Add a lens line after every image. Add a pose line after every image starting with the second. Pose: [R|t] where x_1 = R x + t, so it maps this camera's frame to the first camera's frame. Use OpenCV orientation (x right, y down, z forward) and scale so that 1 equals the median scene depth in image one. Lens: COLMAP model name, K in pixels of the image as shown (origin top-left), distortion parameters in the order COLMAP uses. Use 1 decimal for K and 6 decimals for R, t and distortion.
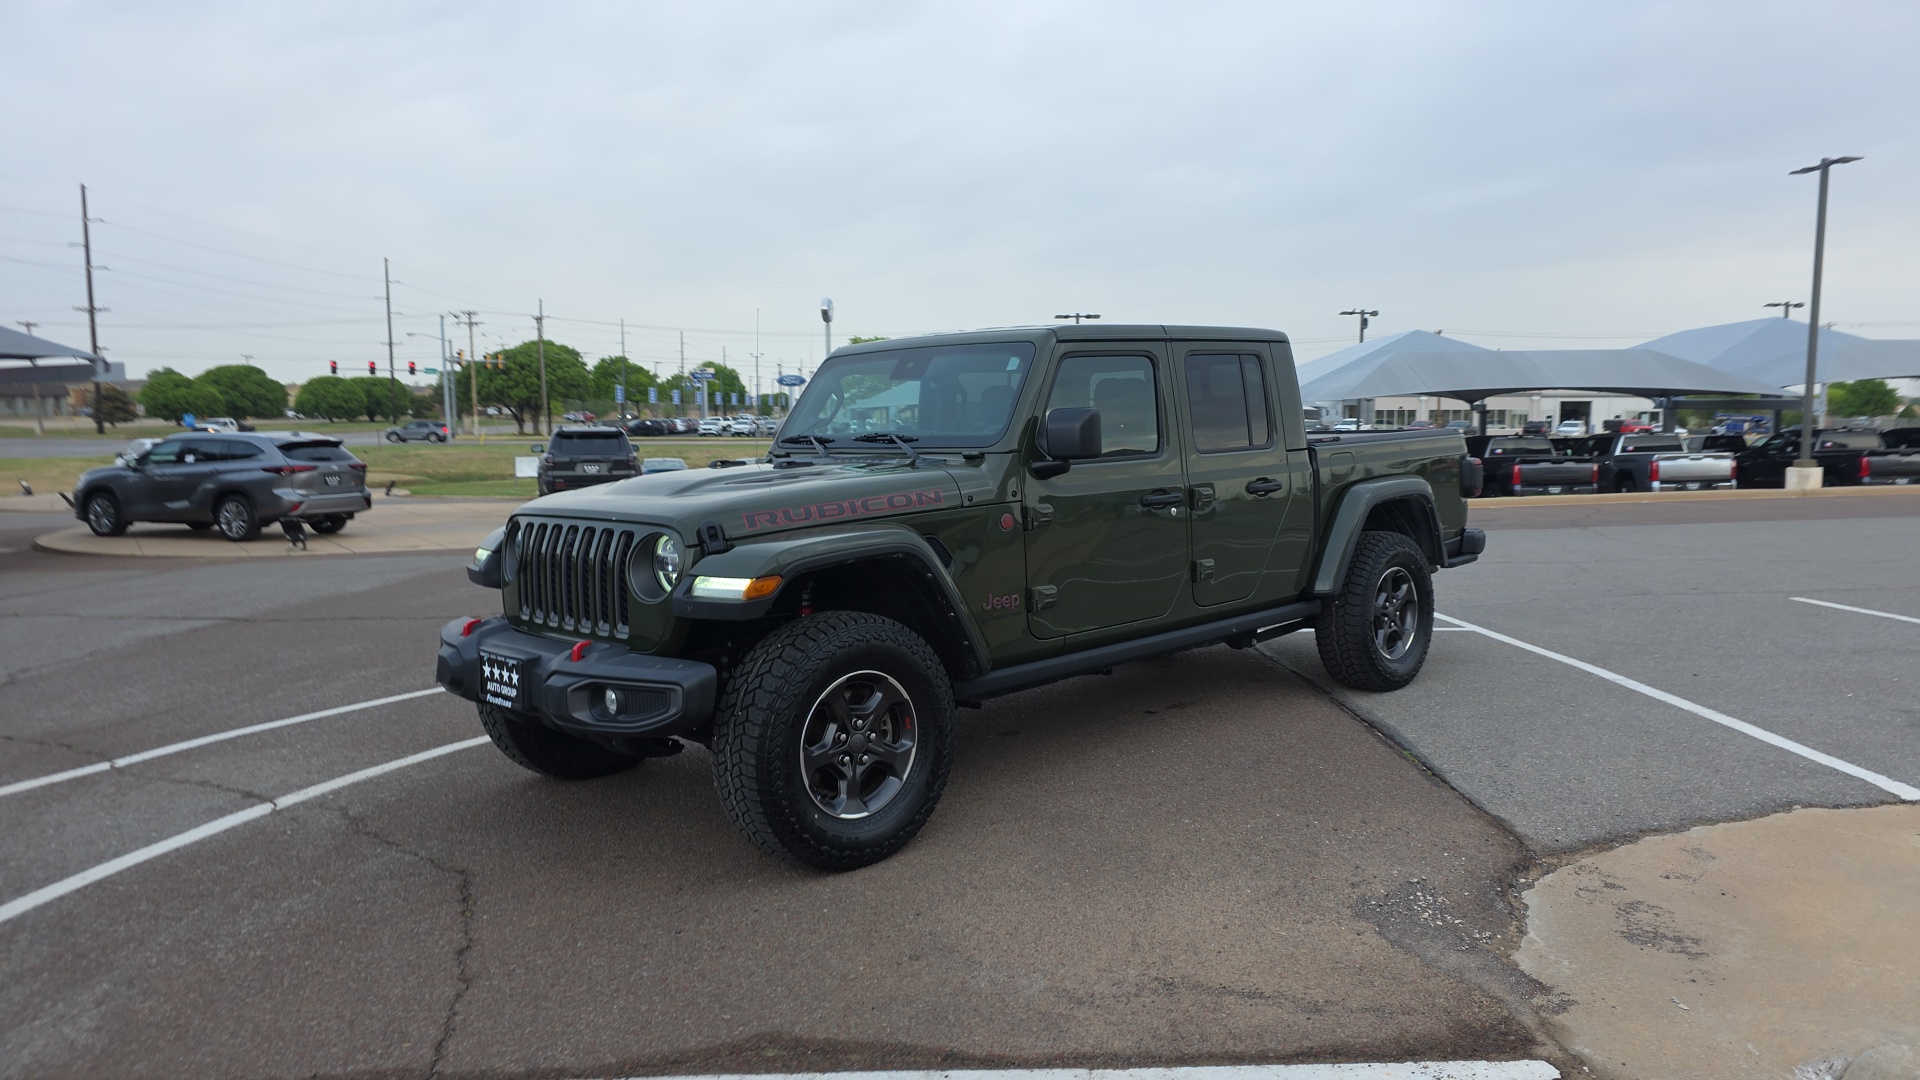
lens RADIAL K [[1296.5, 0, 1006.5], [0, 1296.5, 538.8], [0, 0, 1]] dist [0.053805, -0.056291]
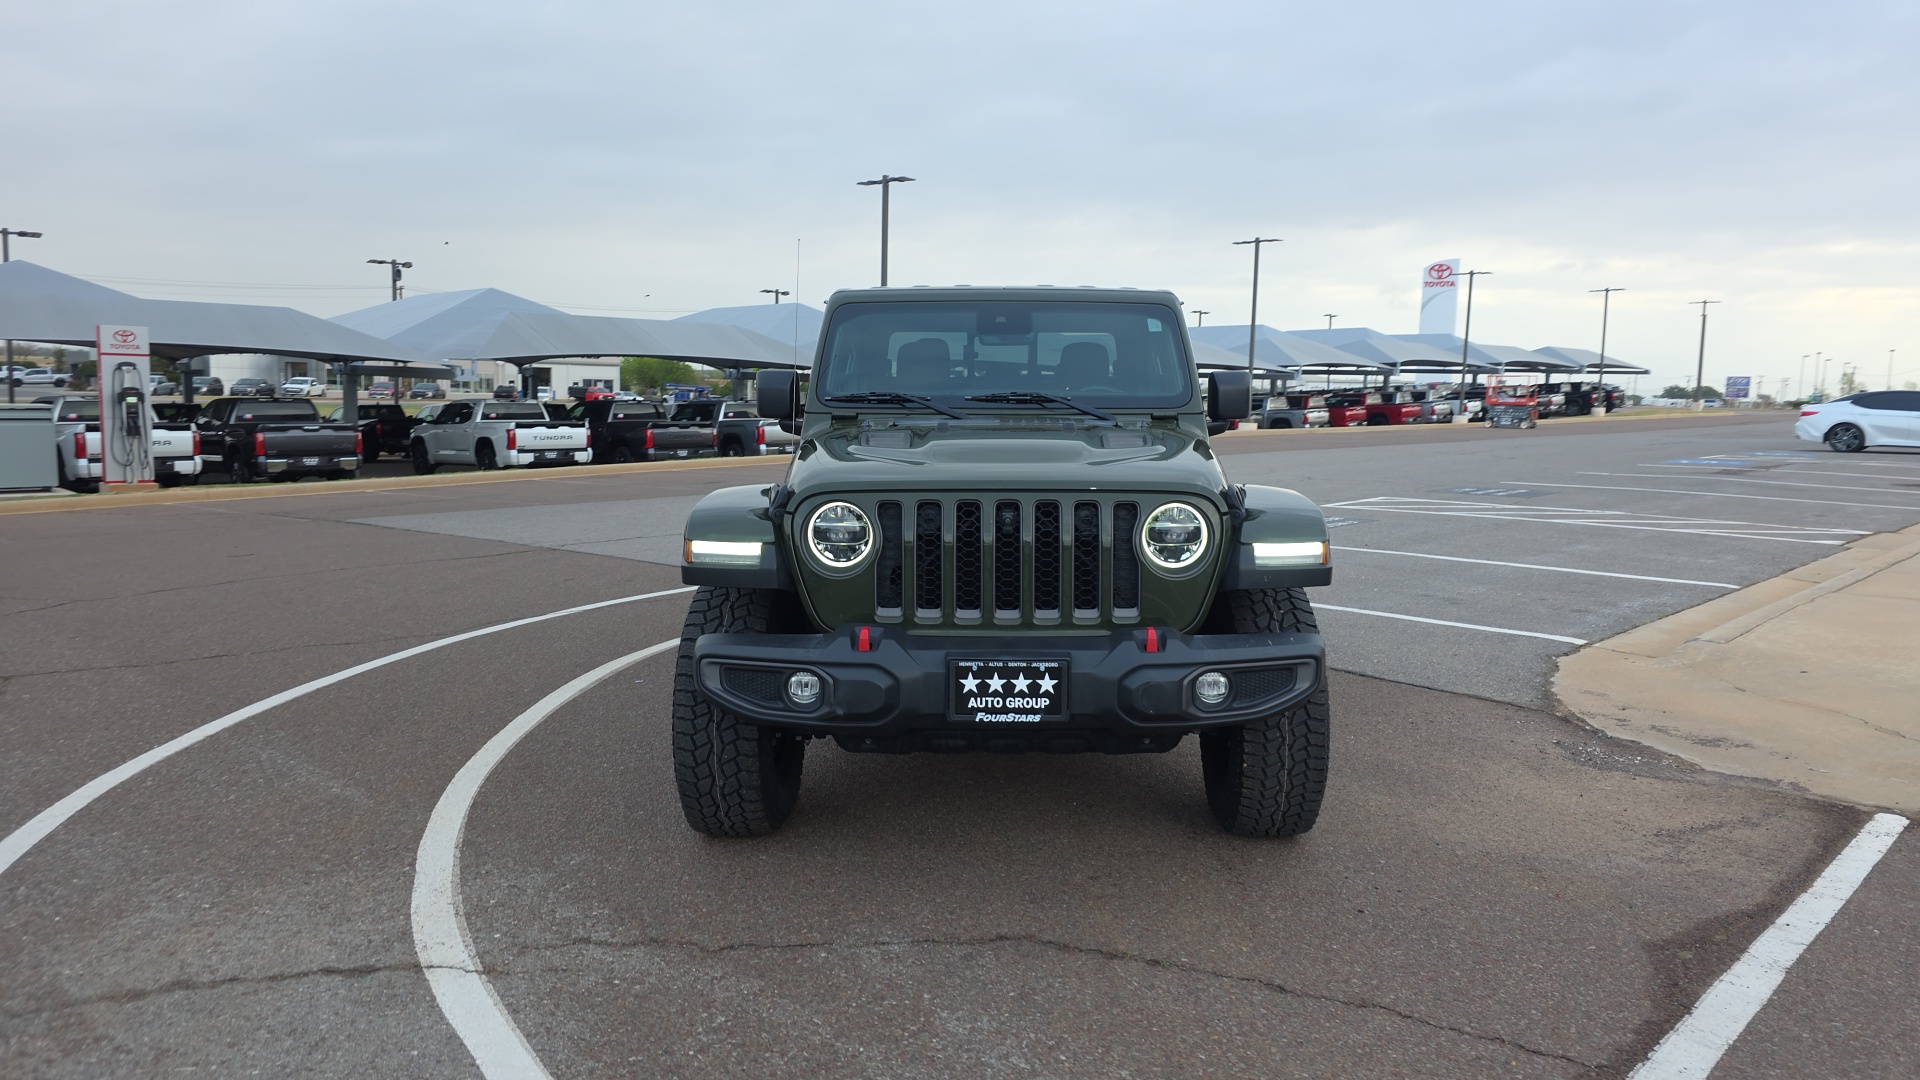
lens RADIAL K [[1296.5, 0, 1003.6], [0, 1296.5, 542.7], [0, 0, 1]] dist [0.053805, -0.056291]
pose [[0.704938, -0.060381, 0.706694, -0.163423], [0.039320, 0.998164, 0.046061, -0.003557], [-0.708178, -0.004683, 0.706018, 0.075697]]
